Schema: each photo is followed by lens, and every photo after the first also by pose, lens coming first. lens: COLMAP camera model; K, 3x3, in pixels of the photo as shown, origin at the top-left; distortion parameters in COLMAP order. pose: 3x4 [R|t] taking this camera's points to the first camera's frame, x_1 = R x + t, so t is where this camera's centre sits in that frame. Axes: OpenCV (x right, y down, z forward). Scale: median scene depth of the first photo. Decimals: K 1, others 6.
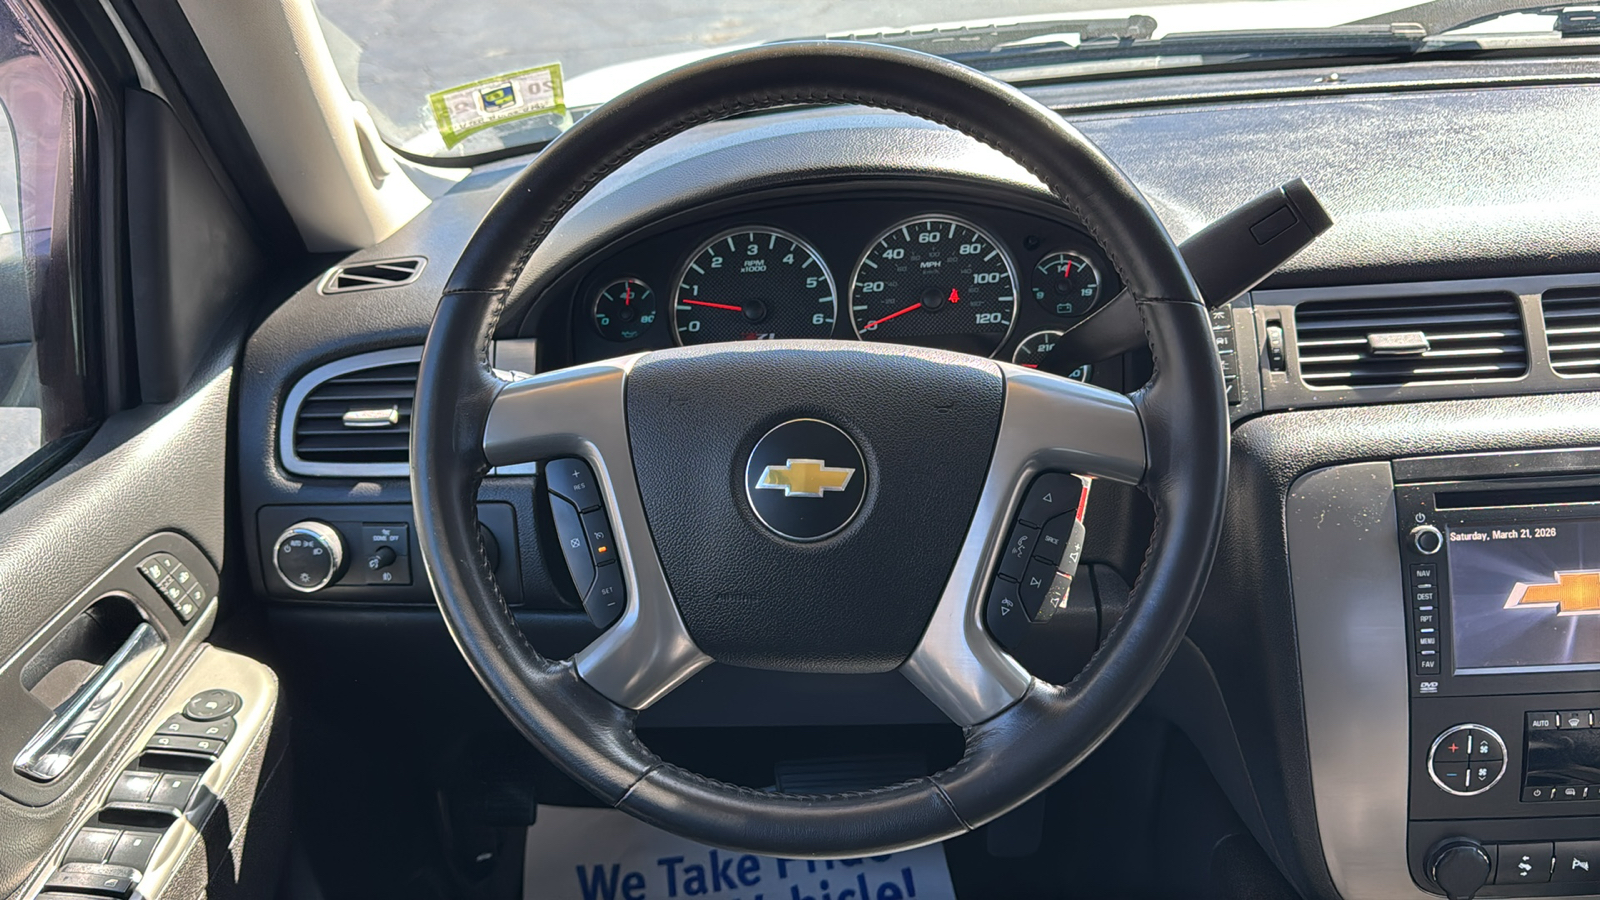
lens RADIAL K [[1377.6, 0, 788.7], [0, 1377.6, 466.2], [0, 0, 1]] dist [0.095970, -0.143963]
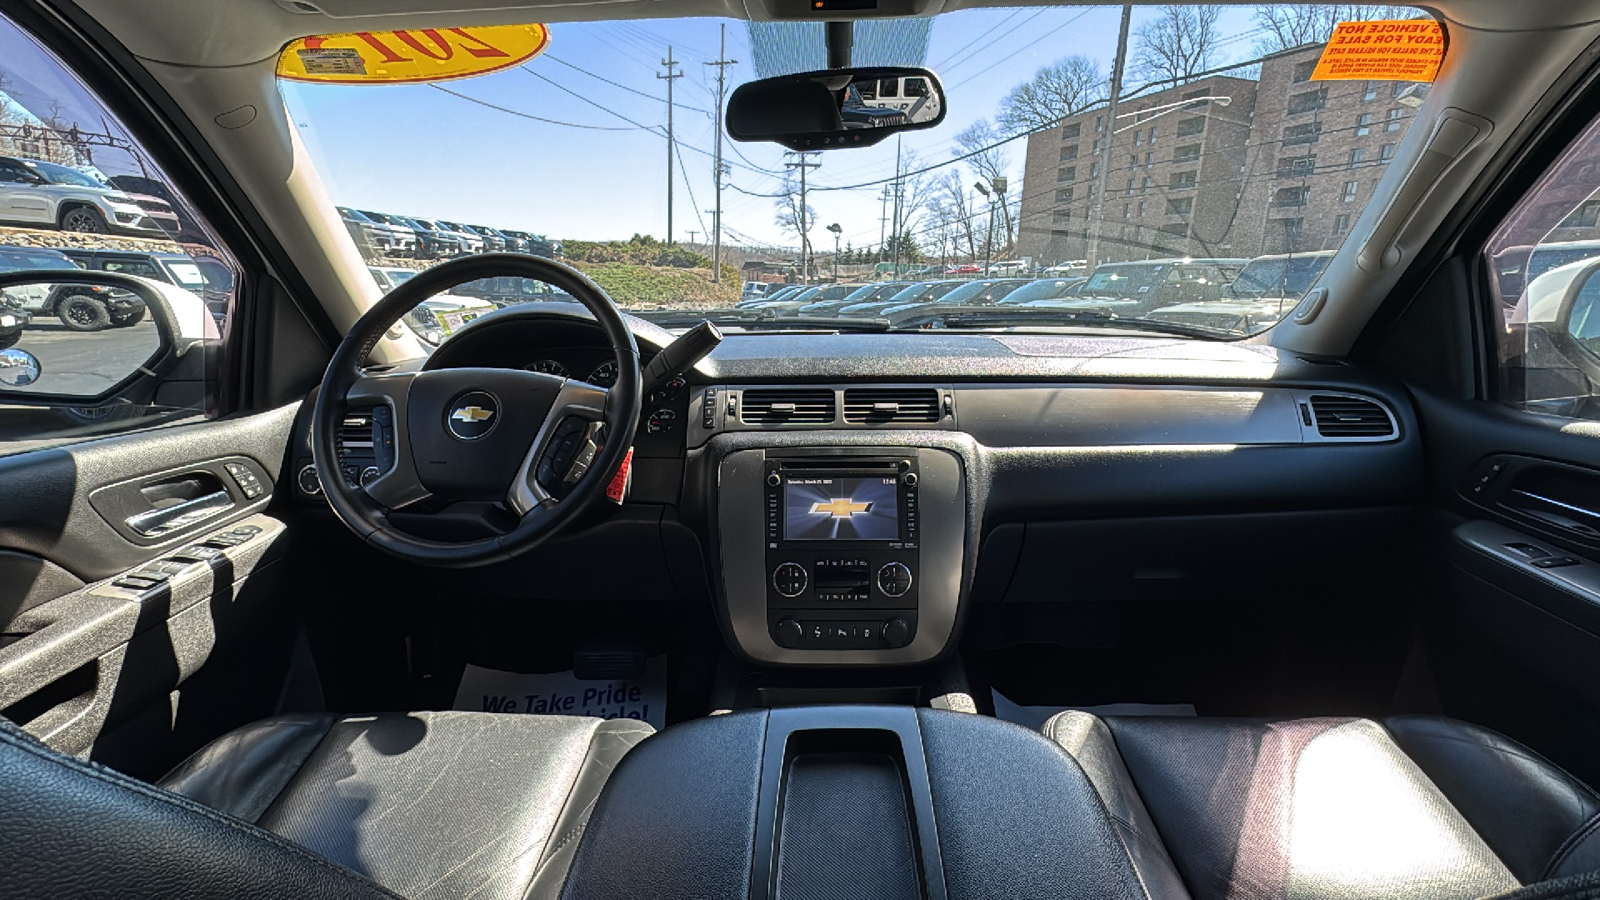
lens RADIAL K [[733.3, 0, 795.6], [0, 733.3, 446.9], [0, 0, 1]] dist [-0.000500, 0.001977]
pose [[0.998645, 0.051904, -0.003799, 0.485972], [-0.051372, 0.971480, -0.231491, 0.275444], [-0.008325, 0.231373, 0.972830, -0.204318]]
